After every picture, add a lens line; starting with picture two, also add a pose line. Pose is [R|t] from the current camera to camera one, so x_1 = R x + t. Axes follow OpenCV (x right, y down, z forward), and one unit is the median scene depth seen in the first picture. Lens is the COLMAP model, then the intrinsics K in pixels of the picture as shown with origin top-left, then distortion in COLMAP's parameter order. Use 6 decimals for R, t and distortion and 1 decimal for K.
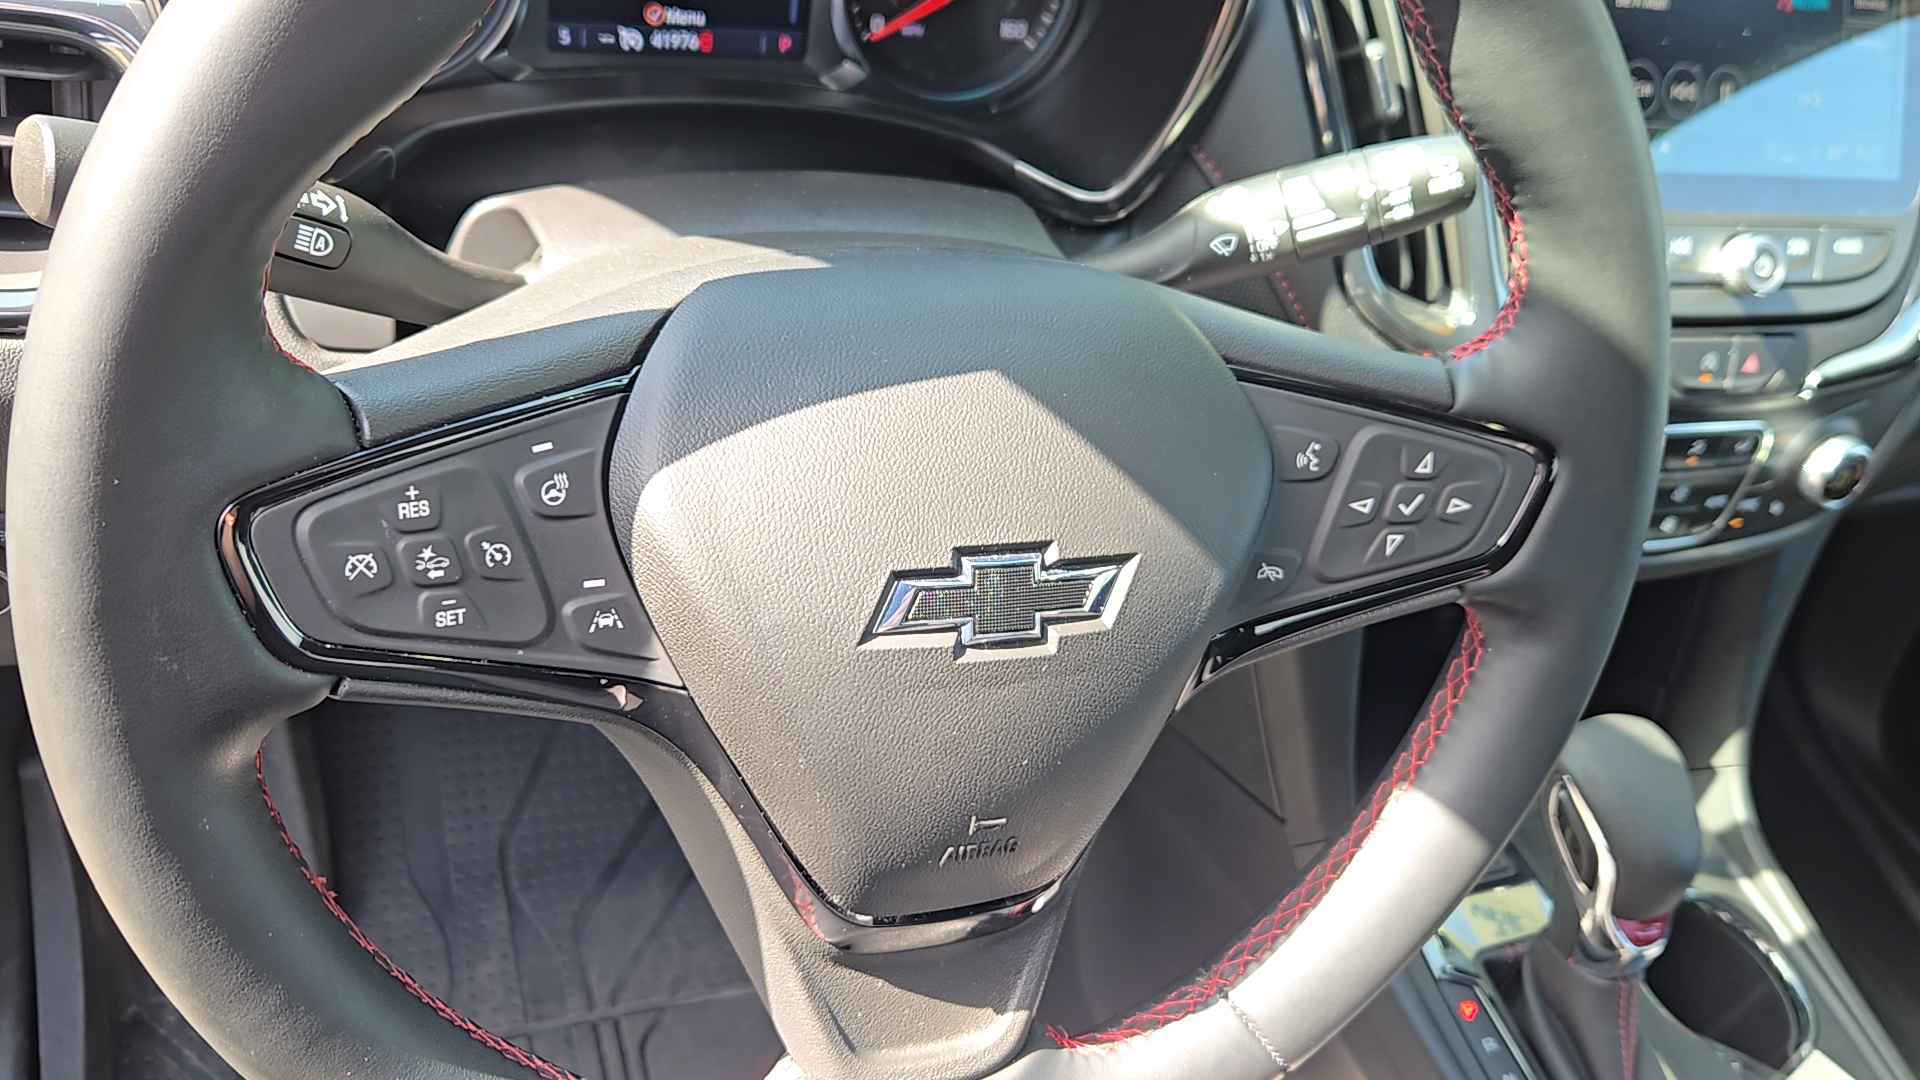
lens RADIAL K [[1639.6, 0, 958.3], [0, 1639.6, 537.6], [0, 0, 1]] dist [-0.009975, -0.001216]
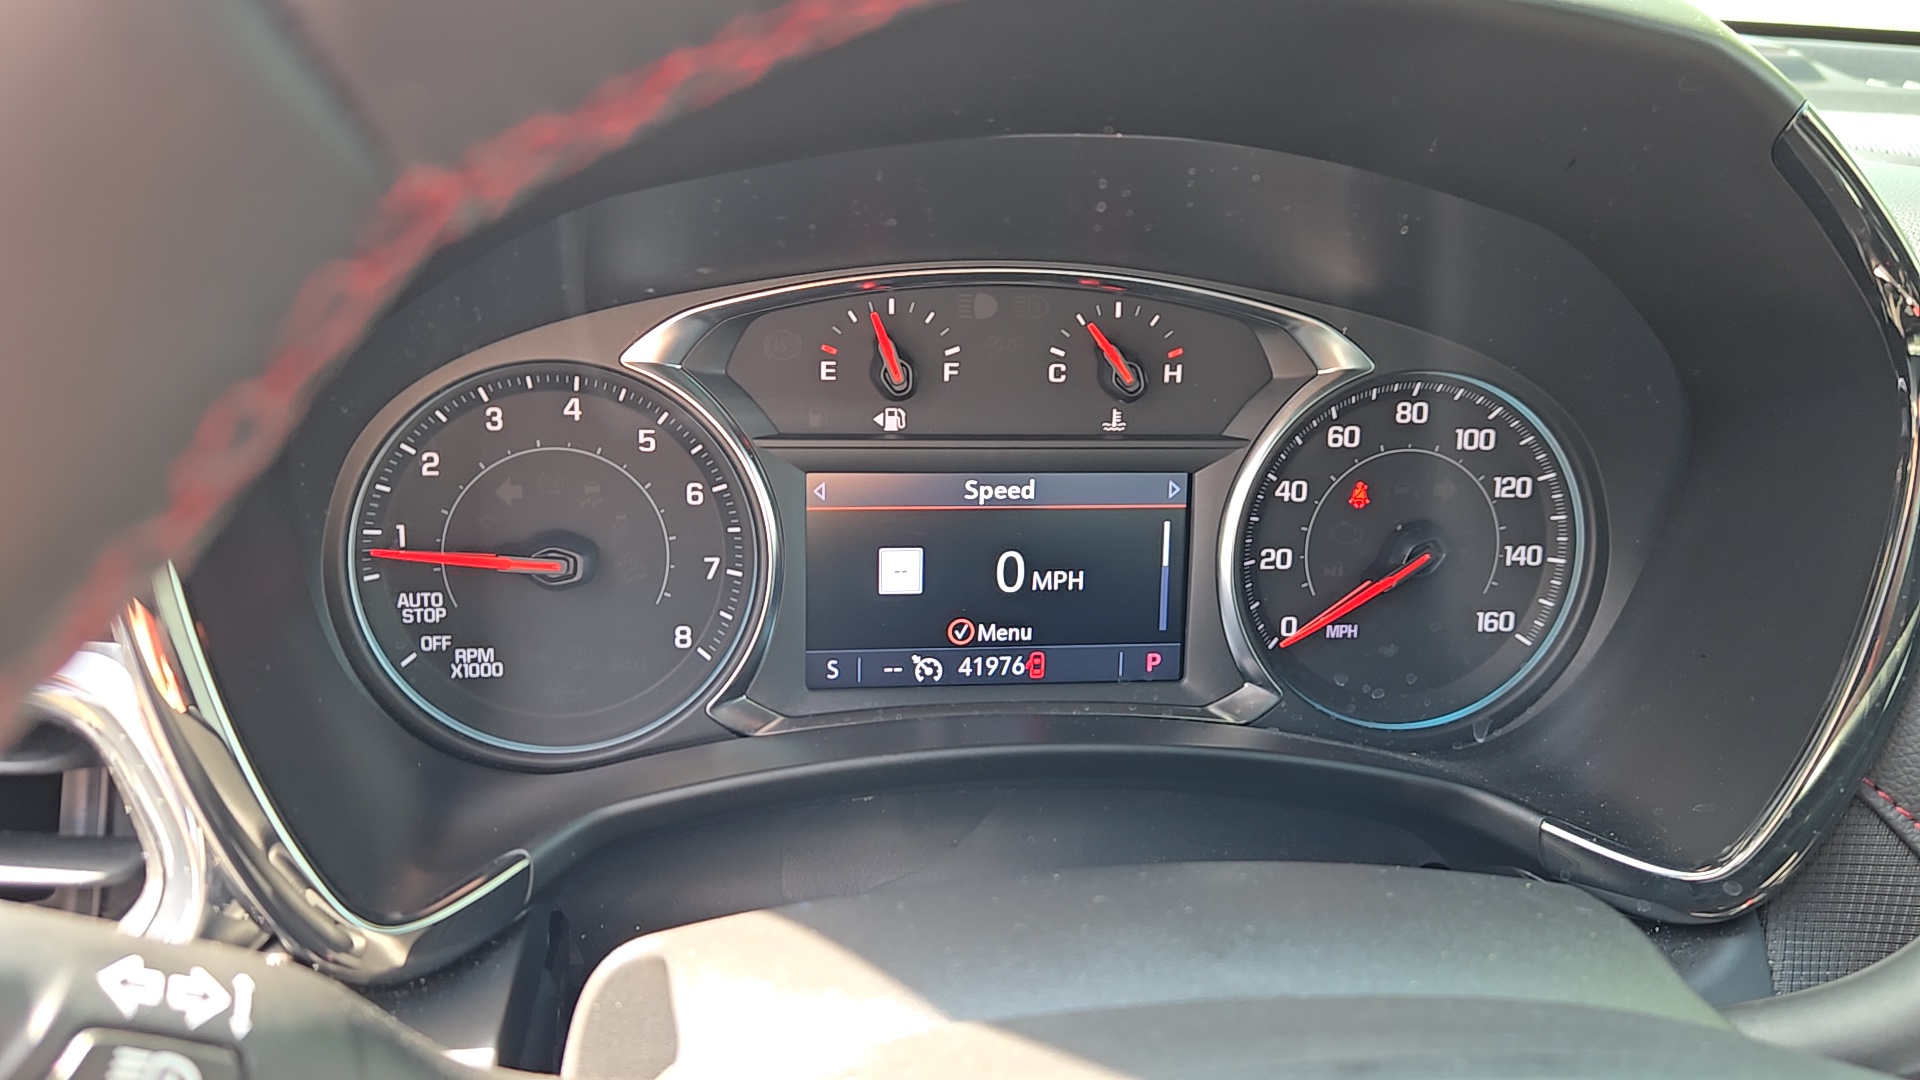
lens RADIAL K [[1599.4, 0, 955.0], [0, 1599.4, 540.5], [0, 0, 1]] dist [0.011699, 0.000524]
pose [[0.970714, -0.083185, -0.225378, -0.032500], [-0.008259, 0.926029, -0.377361, -0.099756], [0.240097, 0.368171, 0.898222, 0.377022]]
